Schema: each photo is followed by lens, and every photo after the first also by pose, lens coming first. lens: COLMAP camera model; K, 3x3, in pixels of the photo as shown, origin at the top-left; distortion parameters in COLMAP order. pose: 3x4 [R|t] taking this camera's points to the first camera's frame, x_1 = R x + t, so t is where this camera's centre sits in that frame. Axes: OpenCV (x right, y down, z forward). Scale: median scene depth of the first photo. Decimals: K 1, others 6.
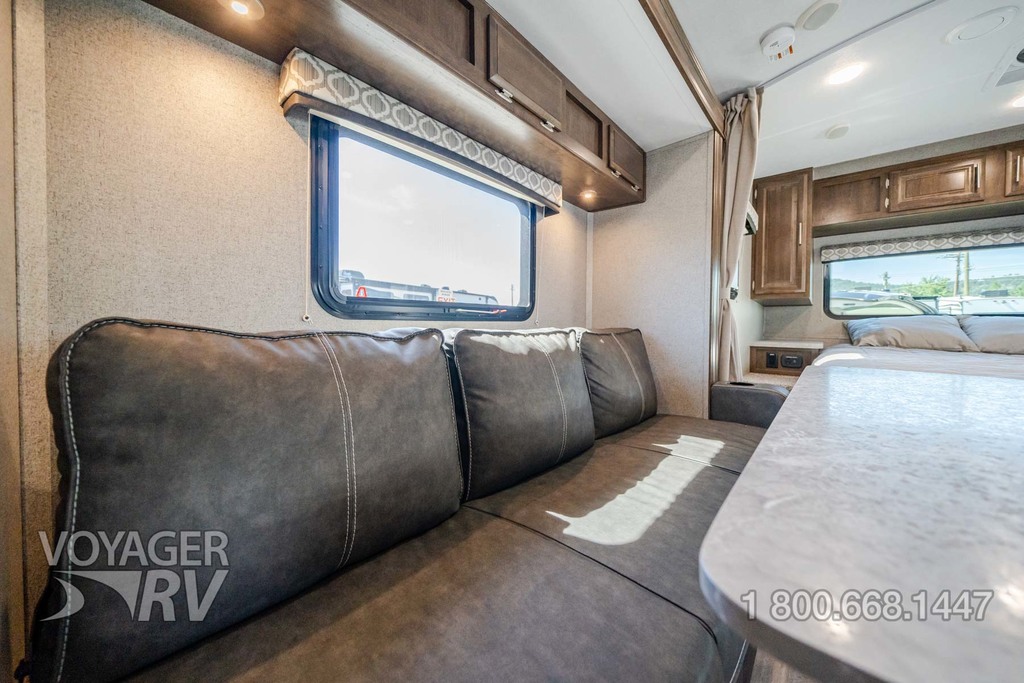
lens RADIAL K [[356.6, 0, 512.8], [0, 356.6, 326.9], [0, 0, 1]] dist [-0.001142, -0.000147]
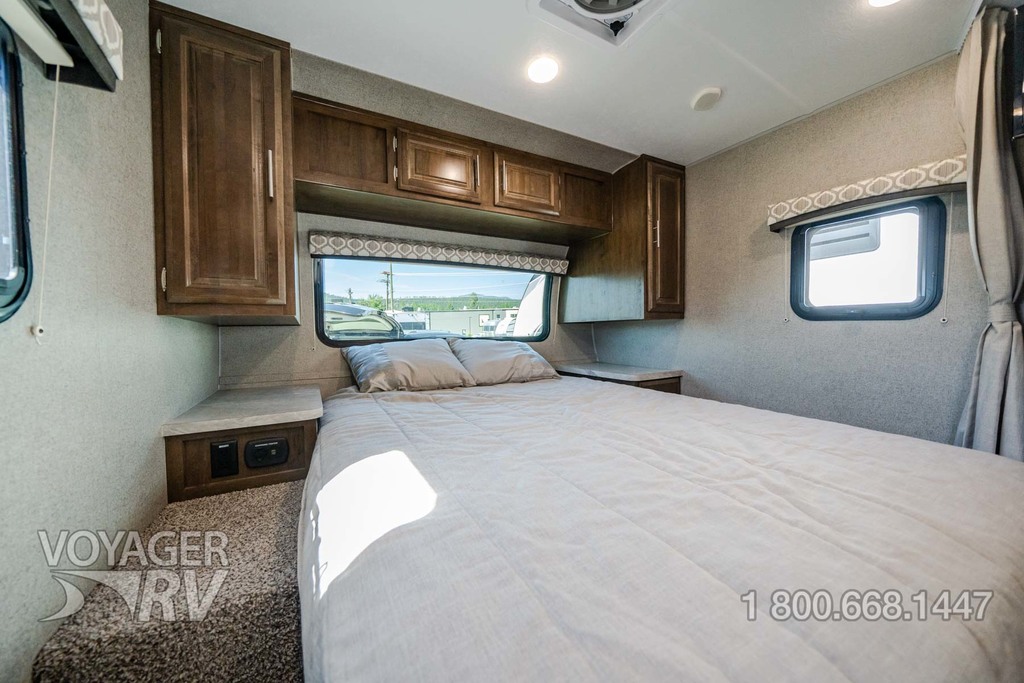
lens RADIAL K [[366.3, 0, 511.1], [0, 366.3, 338.6], [0, 0, 1]] dist [-0.000355, 0.000057]
pose [[0.338798, -0.037342, 0.940118, 0.725349], [0.024521, 0.999223, 0.030853, -0.094080], [-0.940539, 0.012600, 0.339451, 0.869887]]
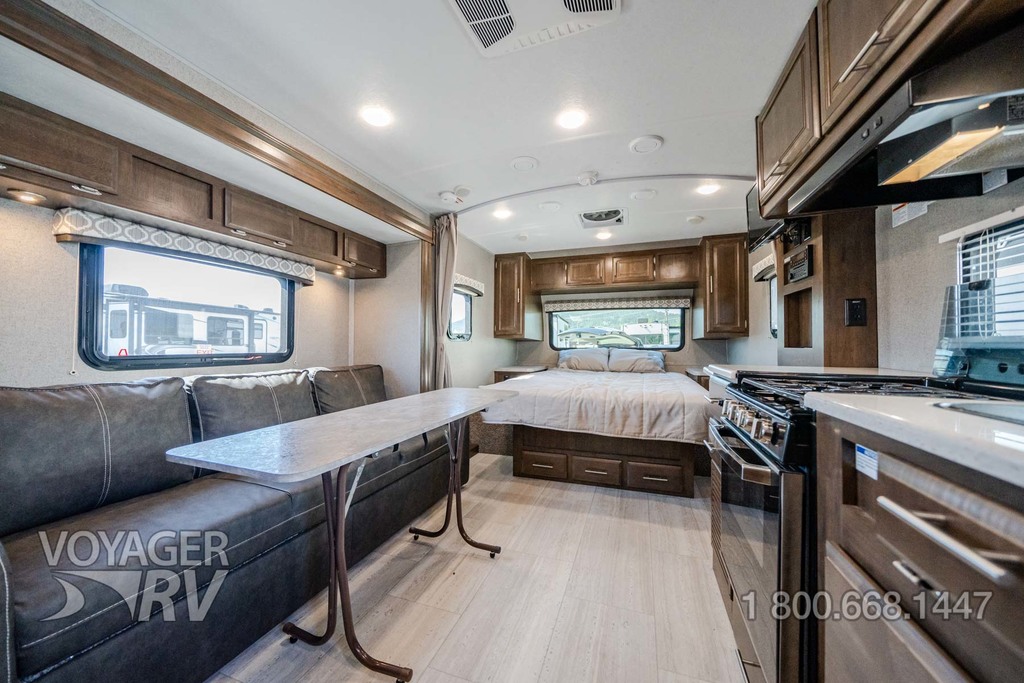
lens RADIAL K [[366.3, 0, 511.1], [0, 366.3, 338.6], [0, 0, 1]] dist [-0.000355, 0.000057]
pose [[0.927805, 0.000560, 0.373065, 0.318341], [0.010271, 0.999581, -0.027044, -0.060794], [-0.372924, 0.028923, 0.927411, -0.640669]]
